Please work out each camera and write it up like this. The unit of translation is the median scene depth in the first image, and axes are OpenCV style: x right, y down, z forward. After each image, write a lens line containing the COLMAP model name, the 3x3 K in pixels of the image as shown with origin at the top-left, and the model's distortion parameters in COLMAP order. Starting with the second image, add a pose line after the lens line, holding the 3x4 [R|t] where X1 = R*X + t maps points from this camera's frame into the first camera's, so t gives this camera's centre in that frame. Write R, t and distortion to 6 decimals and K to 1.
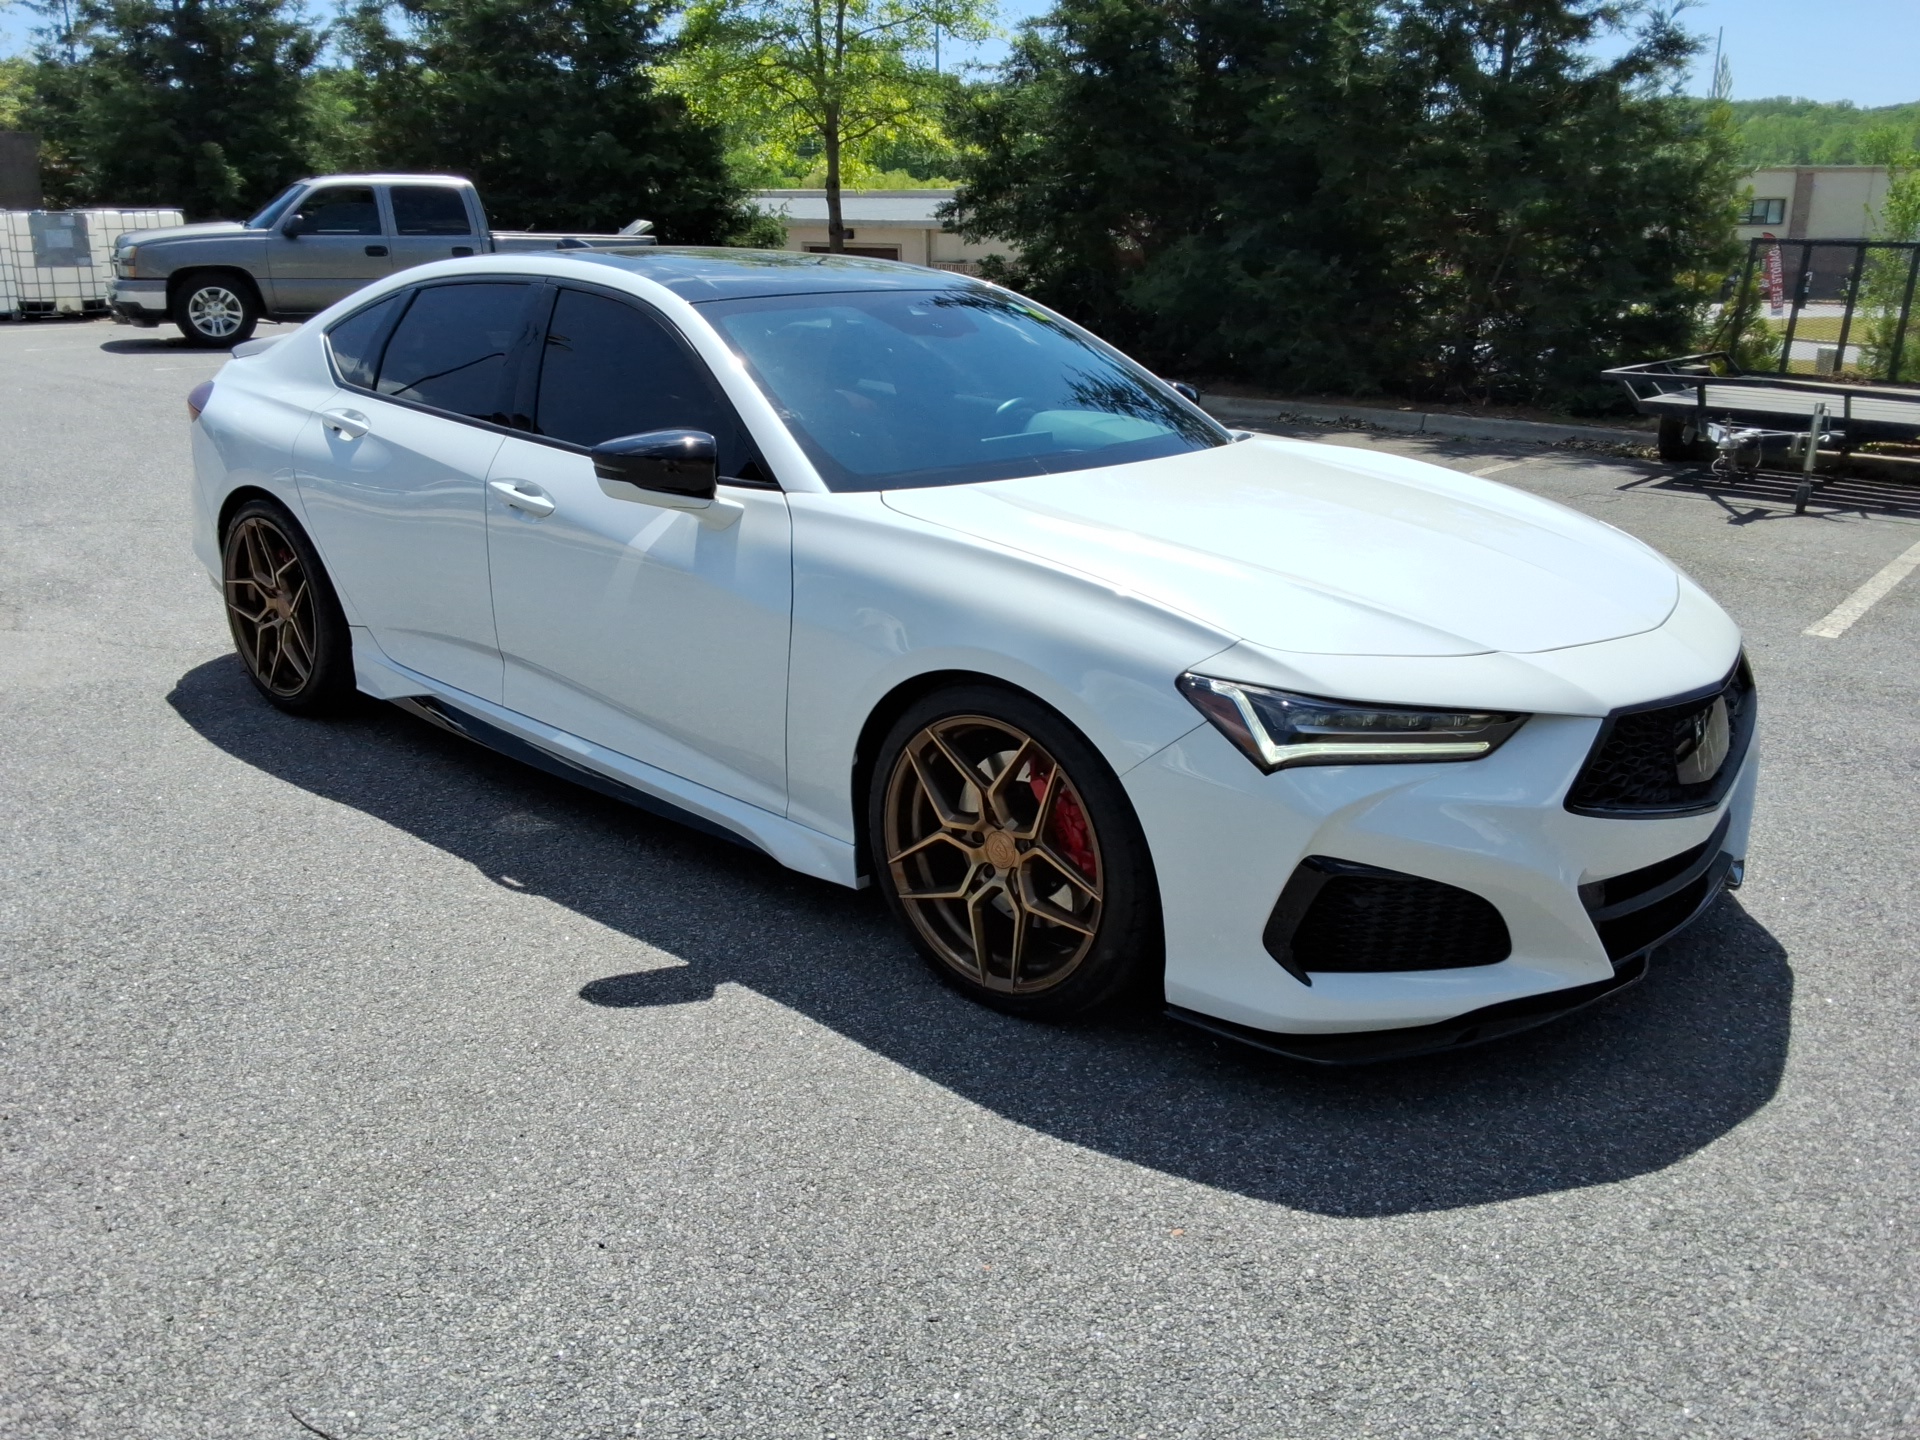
lens RADIAL K [[1533.4, 0, 969.2], [0, 1533.4, 704.9], [0, 0, 1]] dist [0.112206, -0.177752]
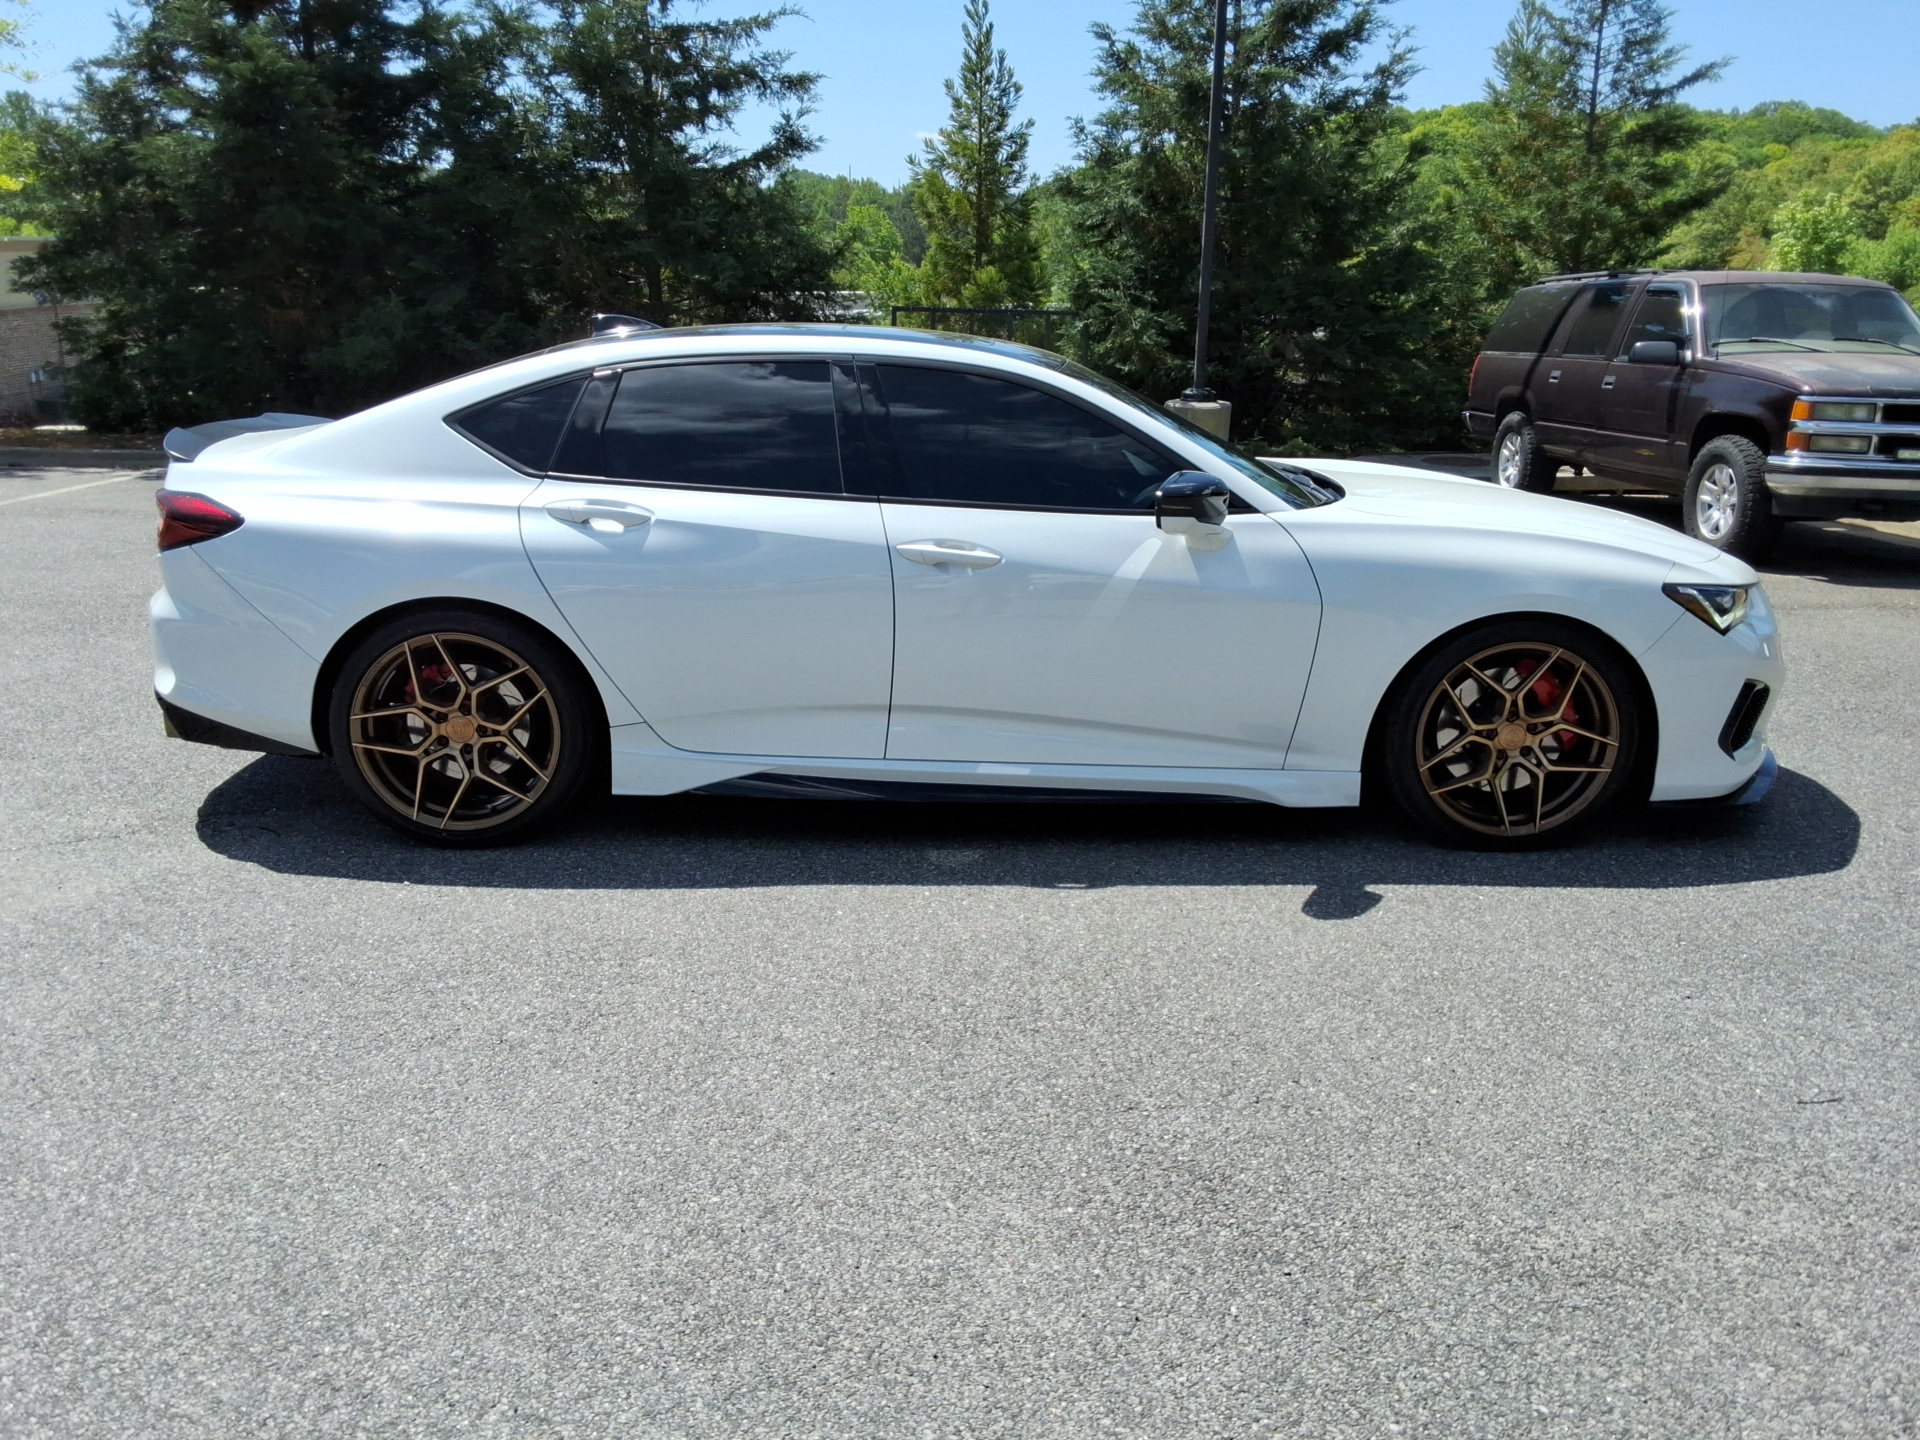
lens RADIAL K [[1533.4, 0, 969.2], [0, 1533.4, 704.9], [0, 0, 1]] dist [0.112206, -0.177752]
pose [[0.734218, -0.171957, 0.656776, -1.010858], [0.194174, 0.980169, 0.039558, -0.070020], [-0.650553, 0.098484, 0.753048, 0.187143]]
